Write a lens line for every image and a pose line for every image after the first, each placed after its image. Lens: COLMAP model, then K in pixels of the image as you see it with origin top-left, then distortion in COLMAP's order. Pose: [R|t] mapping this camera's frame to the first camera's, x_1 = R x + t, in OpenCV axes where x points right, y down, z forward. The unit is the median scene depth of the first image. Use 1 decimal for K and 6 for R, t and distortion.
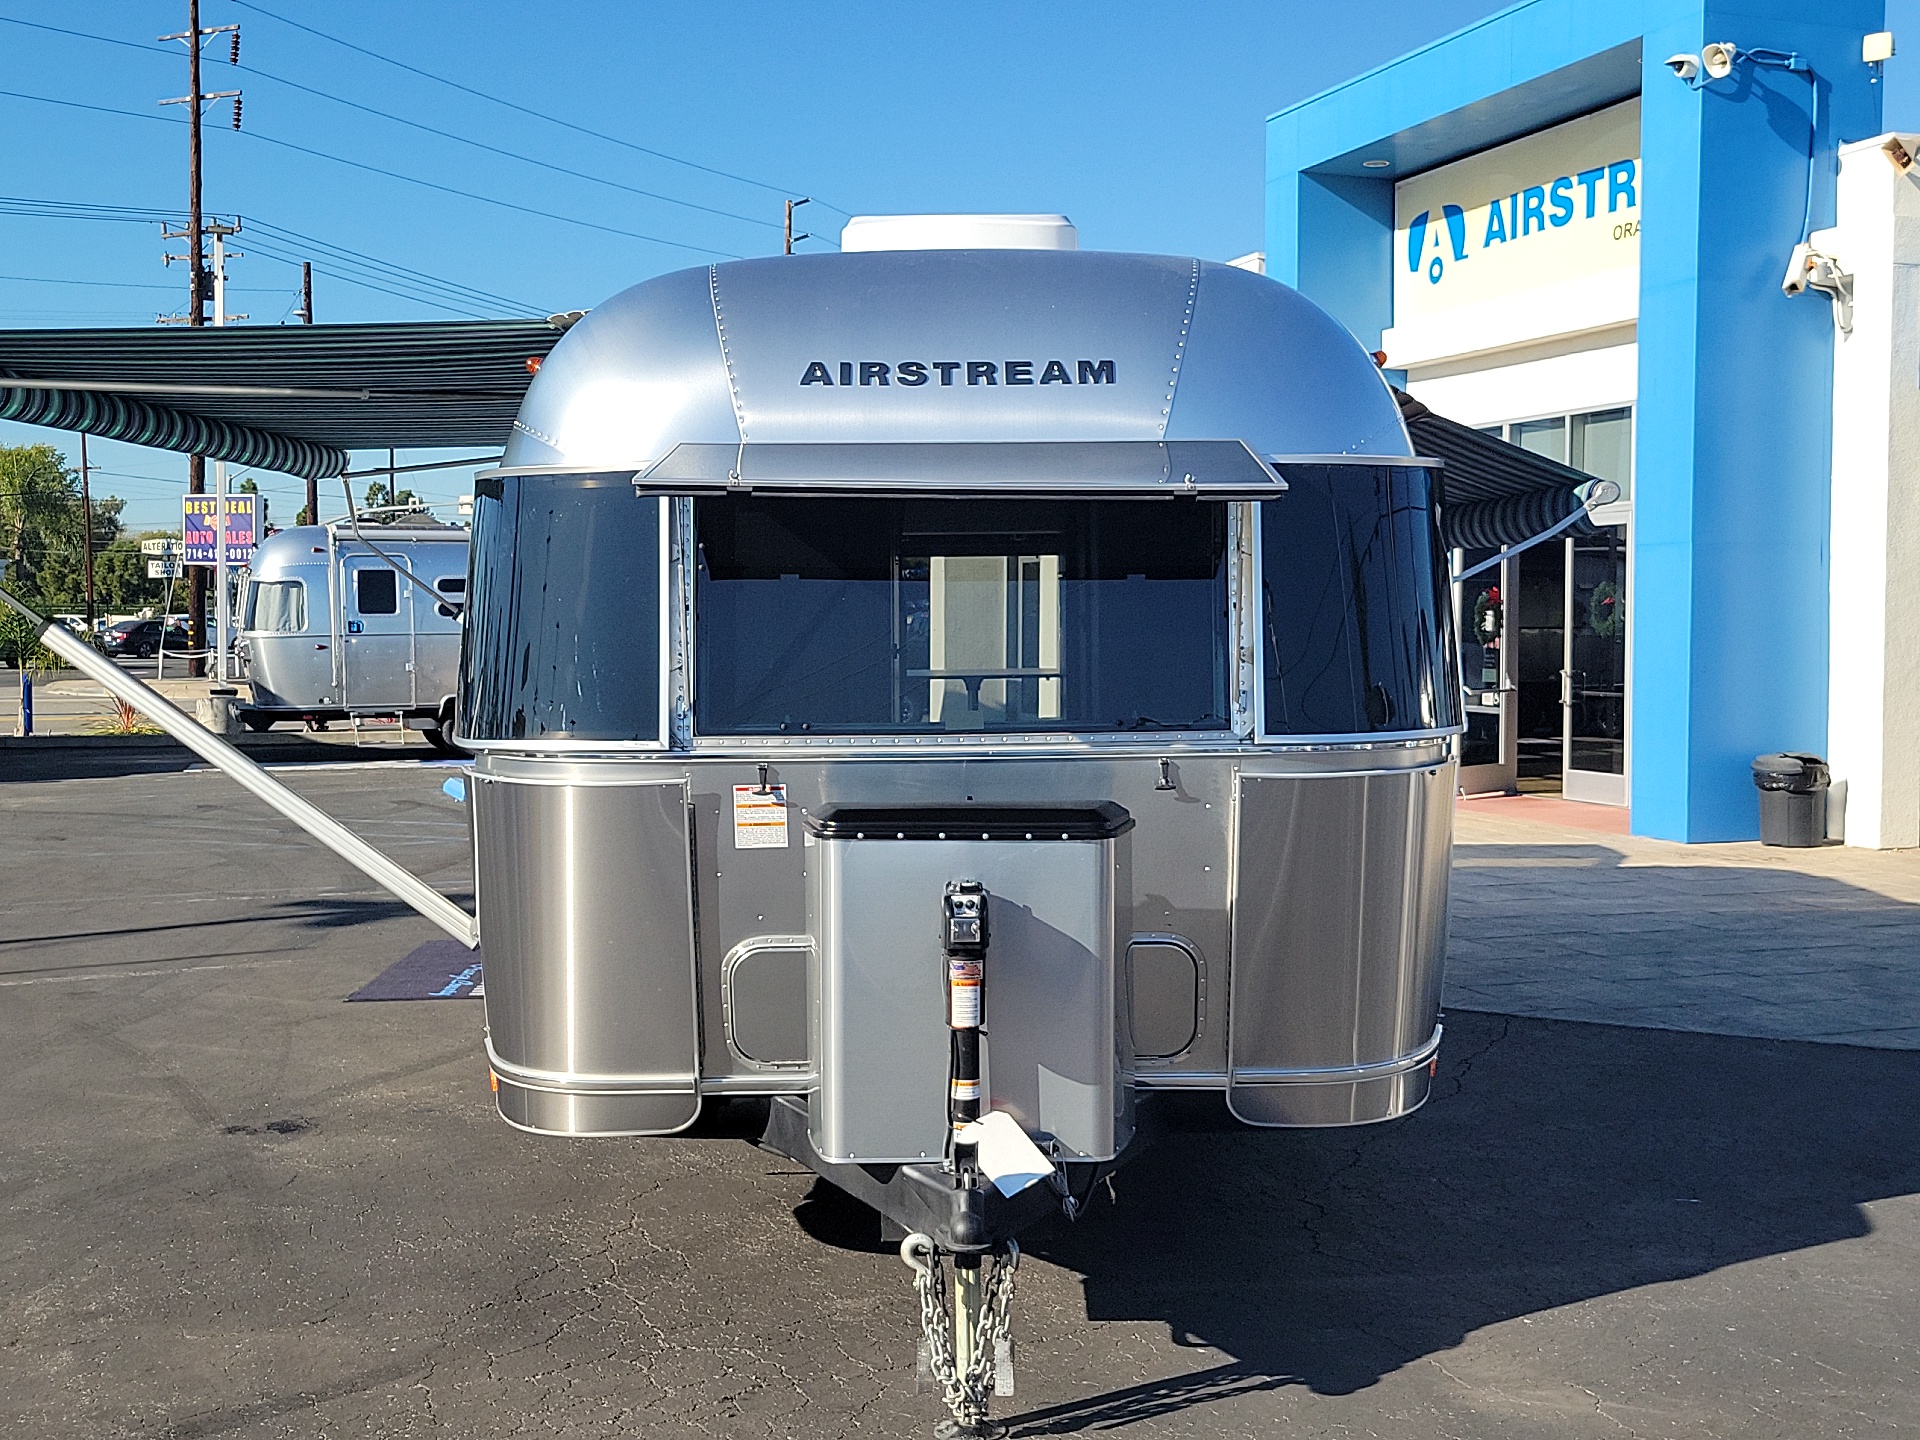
lens RADIAL K [[1828.3, 0, 999.5], [0, 1828.3, 657.8], [0, 0, 1]] dist [0.030056, 0.003343]
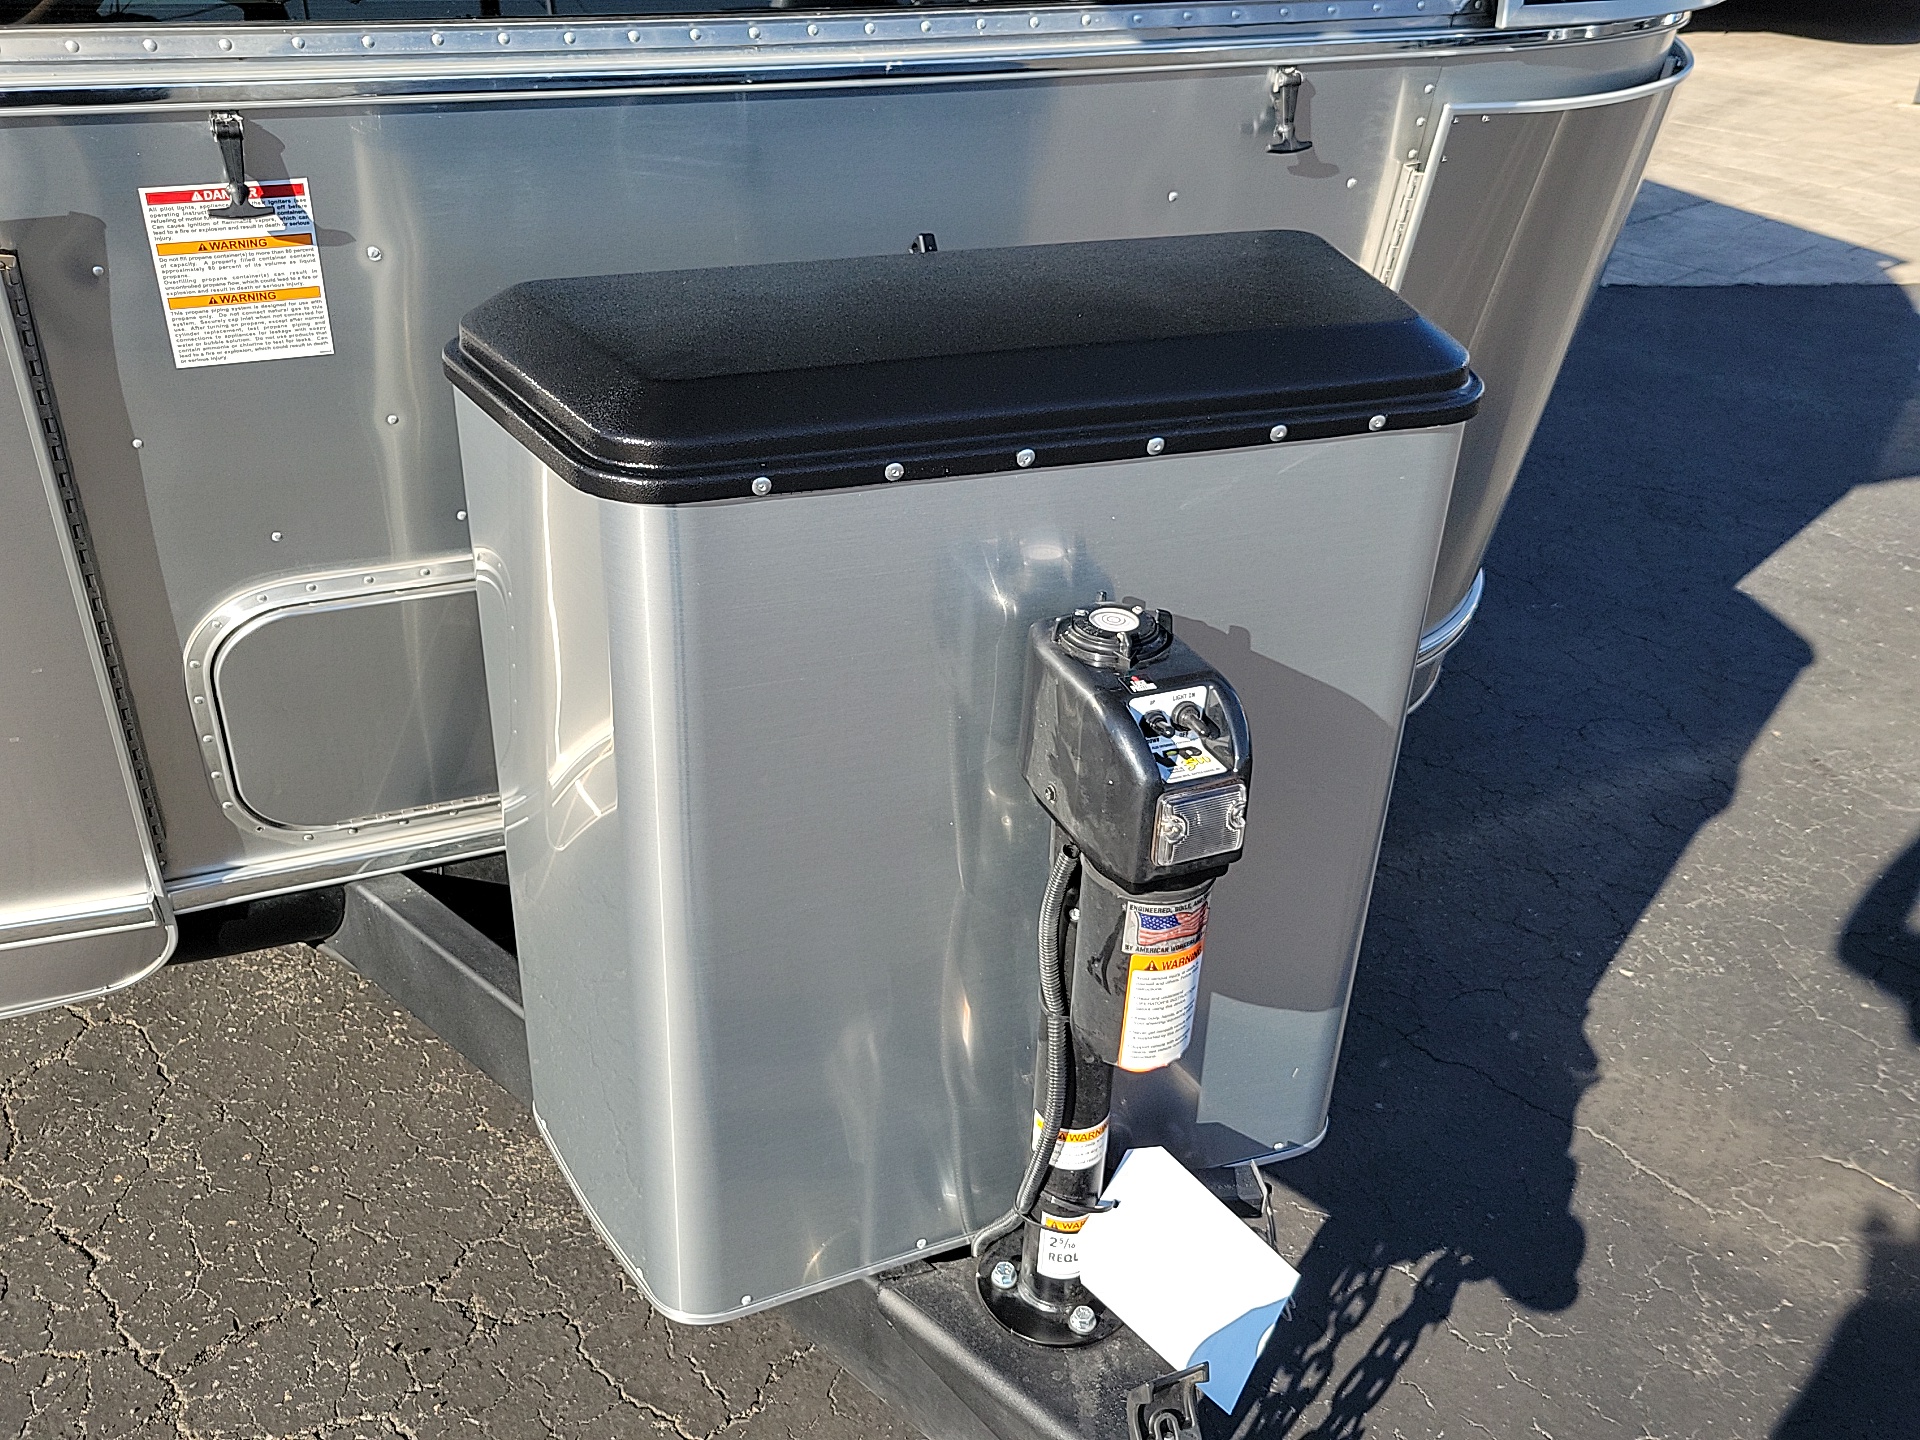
lens RADIAL K [[1761.7, 0, 969.5], [0, 1761.7, 683.0], [0, 0, 1]] dist [0.024370, -0.011112]
pose [[0.939904, -0.126230, 0.317248, -0.114343], [-0.035488, 0.888003, 0.458466, -0.001162], [-0.339589, -0.442173, 0.830158, 0.632508]]
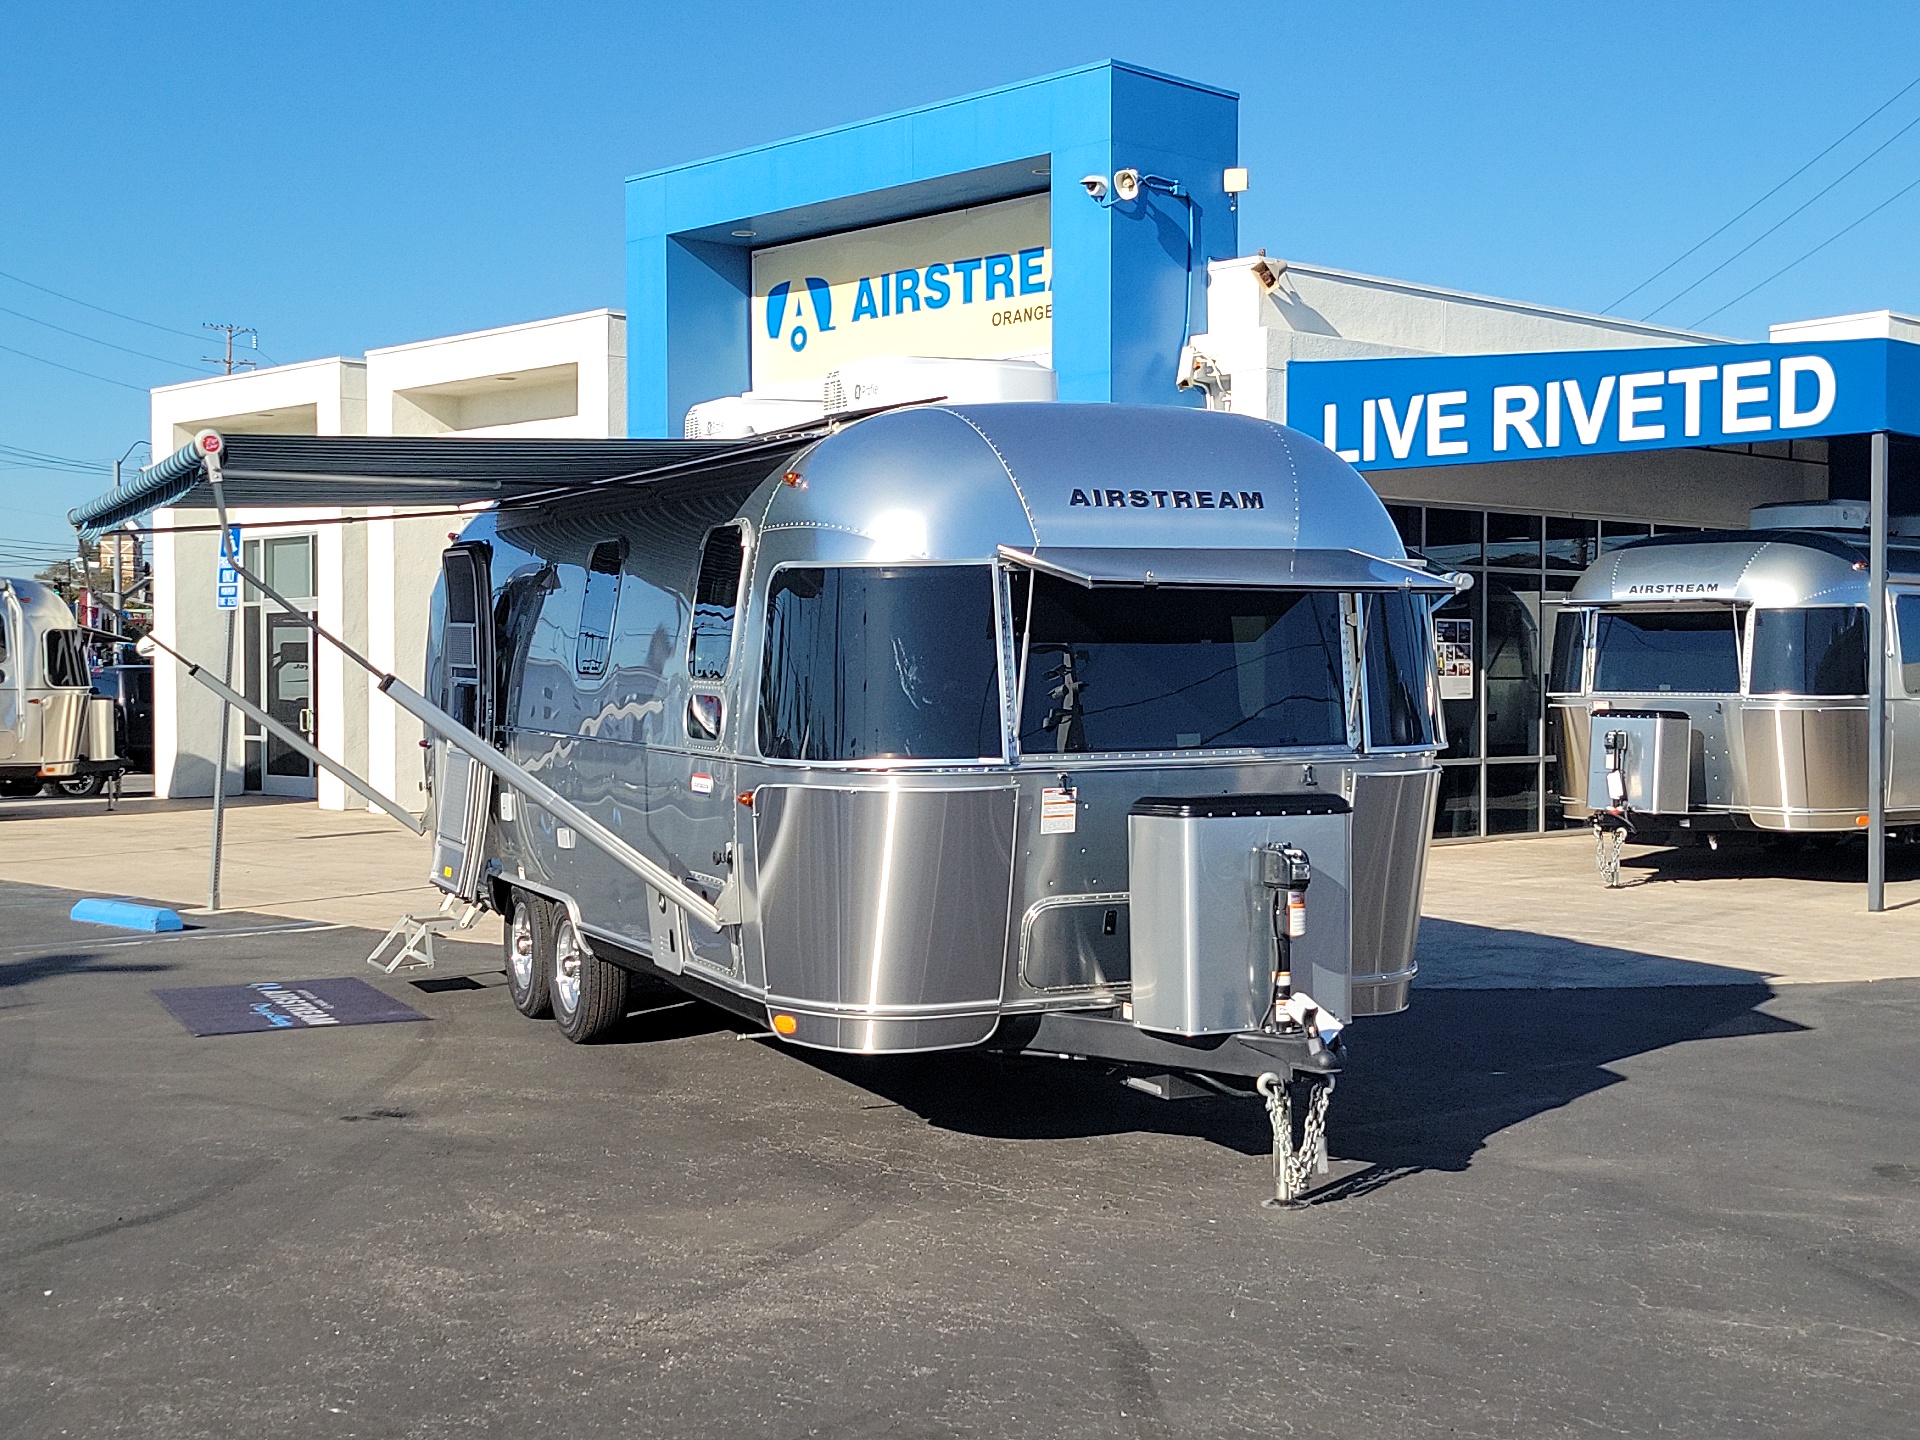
lens RADIAL K [[1761.7, 0, 969.5], [0, 1761.7, 683.0], [0, 0, 1]] dist [0.024370, -0.011112]
pose [[0.954051, -0.006765, 0.299567, -0.586665], [0.011216, 0.999851, -0.013142, 0.005157], [-0.299433, 0.015898, 0.953985, -0.269941]]
